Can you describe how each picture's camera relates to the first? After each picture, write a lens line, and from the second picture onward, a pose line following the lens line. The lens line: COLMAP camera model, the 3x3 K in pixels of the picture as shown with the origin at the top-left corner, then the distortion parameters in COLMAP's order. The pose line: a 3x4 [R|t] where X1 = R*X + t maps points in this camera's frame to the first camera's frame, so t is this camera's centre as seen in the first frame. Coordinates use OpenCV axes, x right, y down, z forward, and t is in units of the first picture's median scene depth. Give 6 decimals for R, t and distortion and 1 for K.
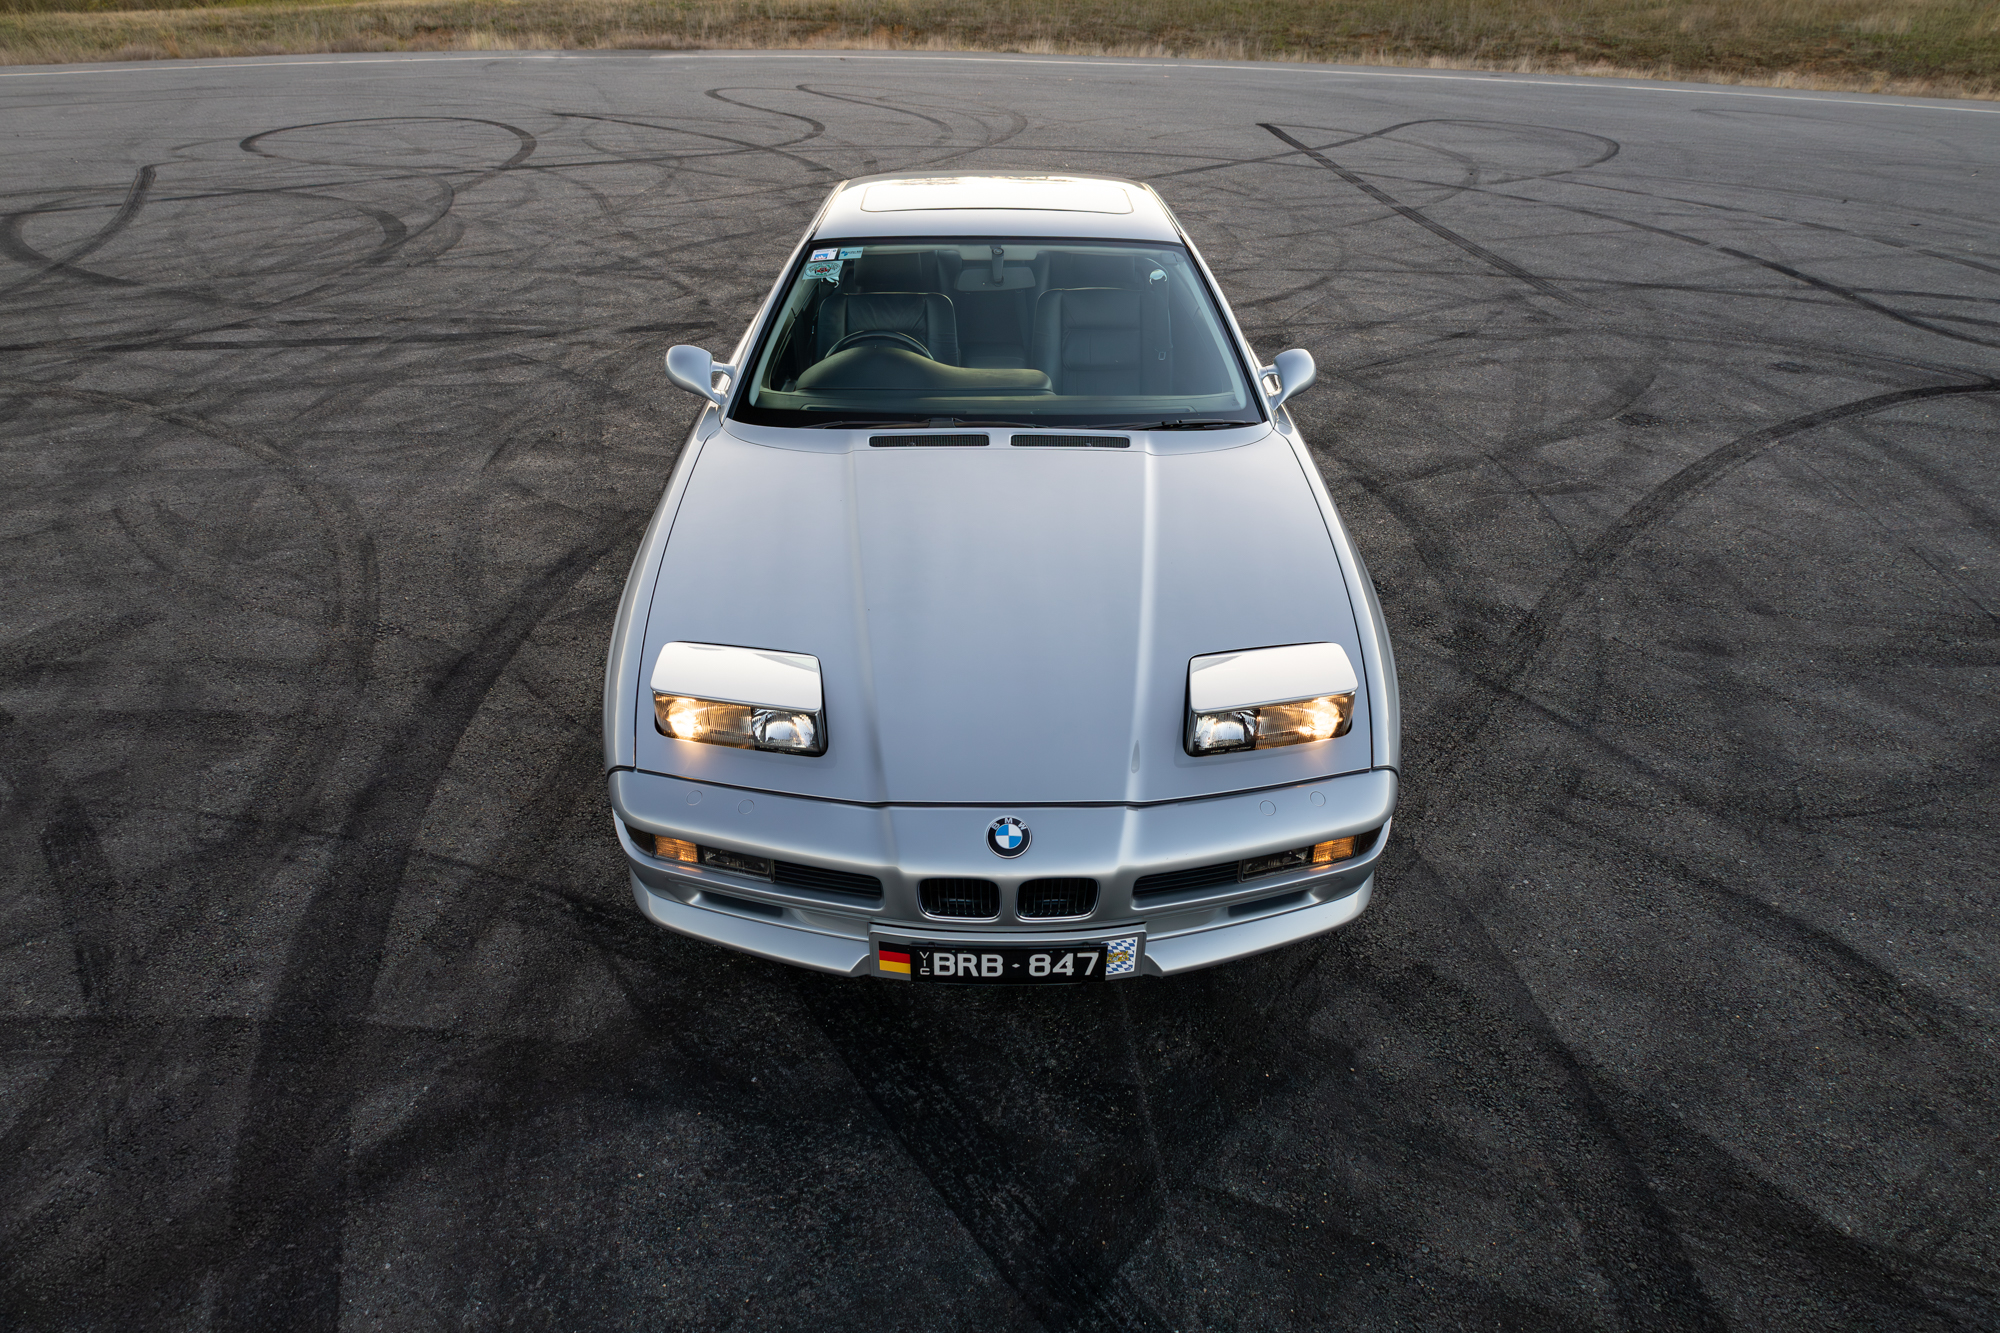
lens RADIAL K [[3107.0, 0, 1000.0], [0, 3107.0, 666.5], [0, 0, 1]] dist [-0.008732, 0.000640]
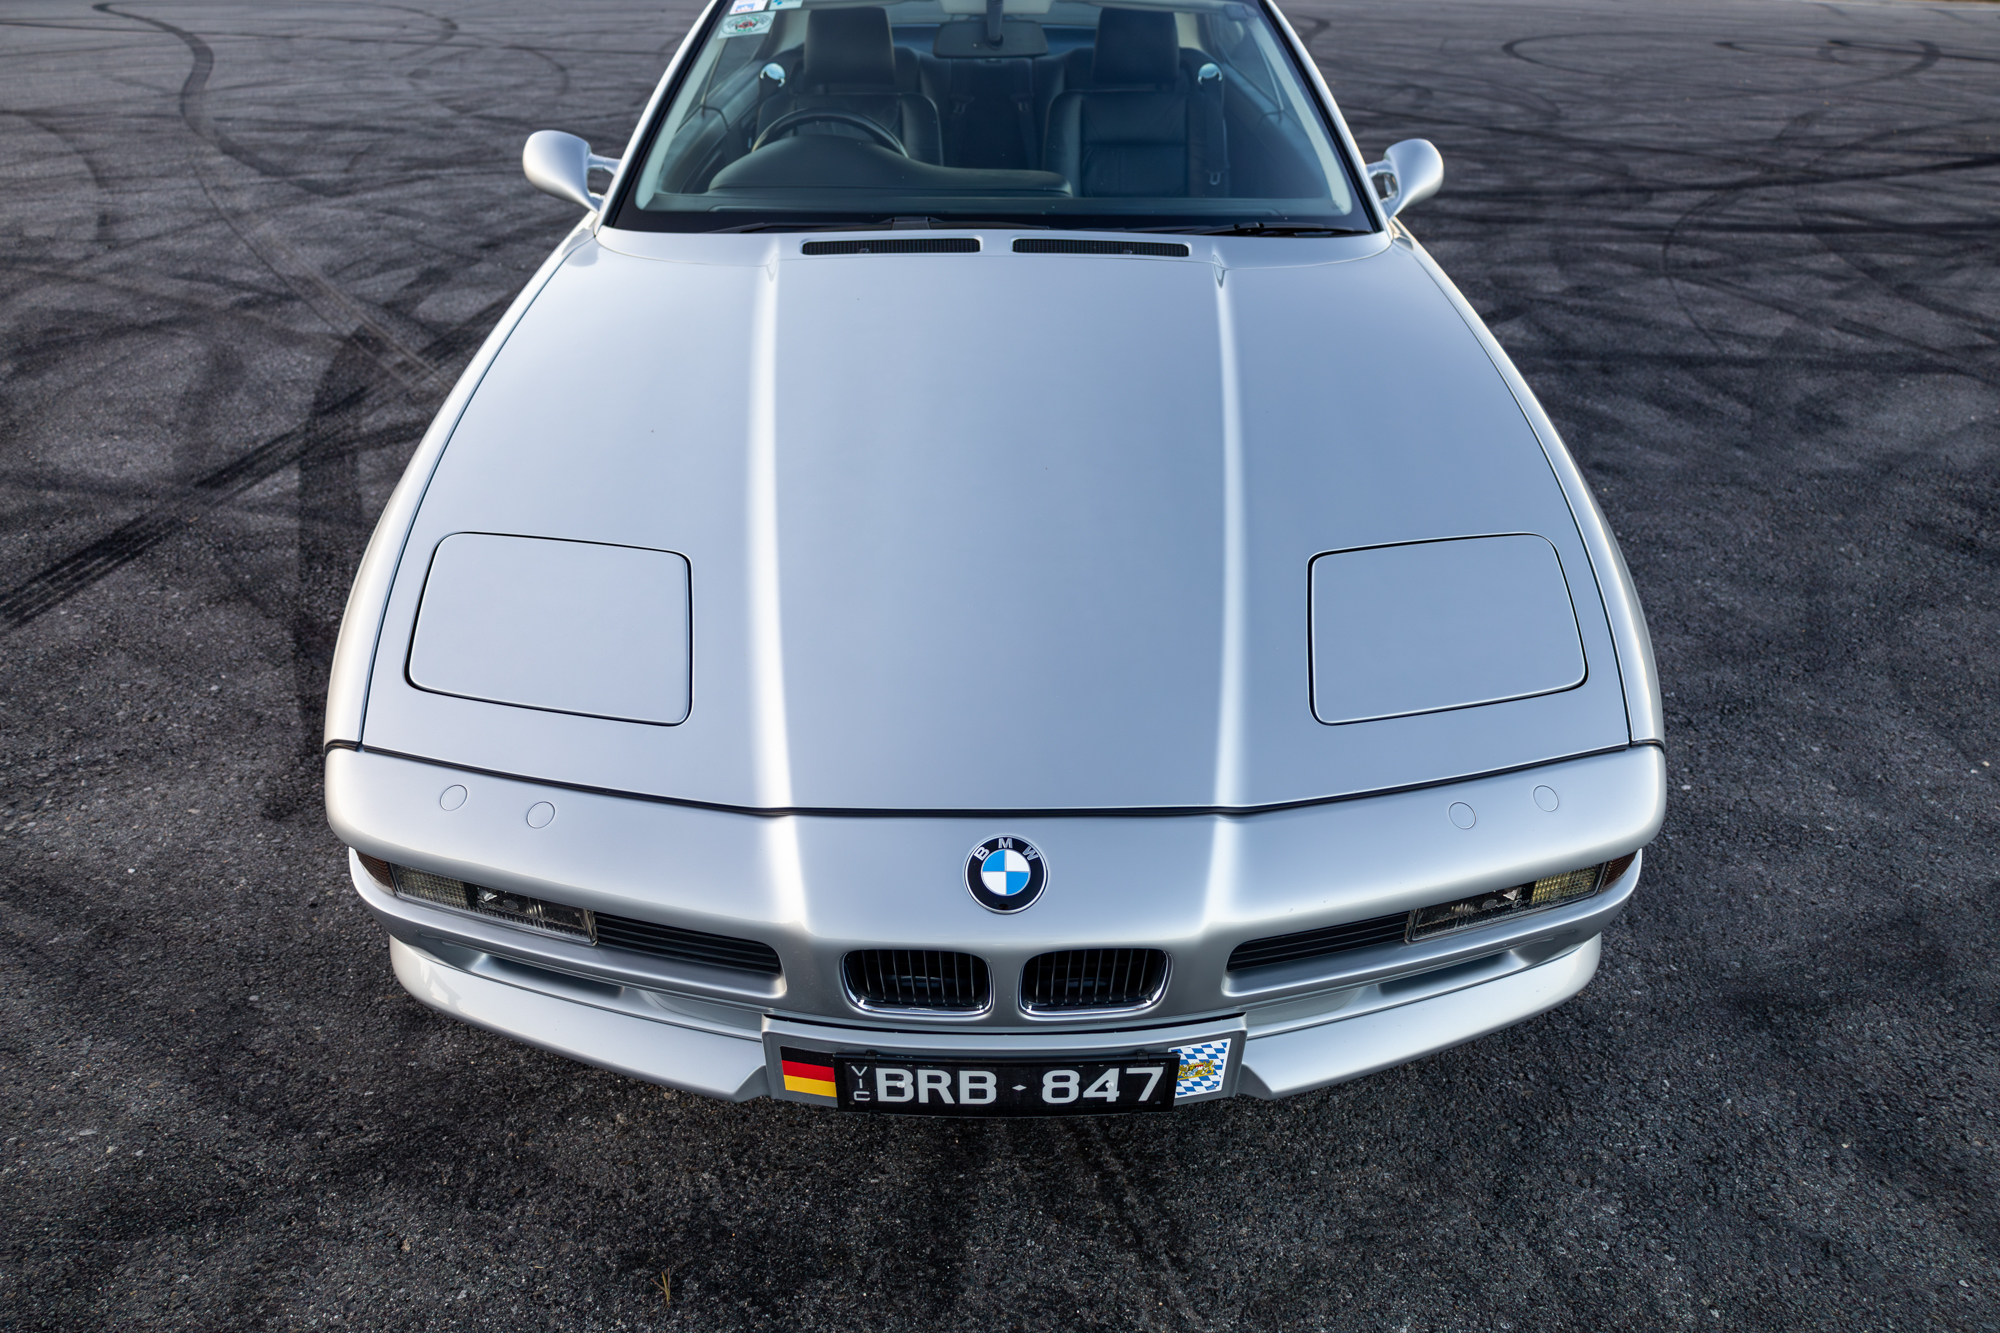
lens RADIAL K [[3107.0, 0, 1000.0], [0, 3107.0, 666.5], [0, 0, 1]] dist [-0.008732, 0.000640]
pose [[0.999997, -0.000091, -0.002280, 0.002886], [0.000129, 0.999862, 0.016624, 0.008794], [0.002278, -0.016625, 0.999859, 0.425874]]
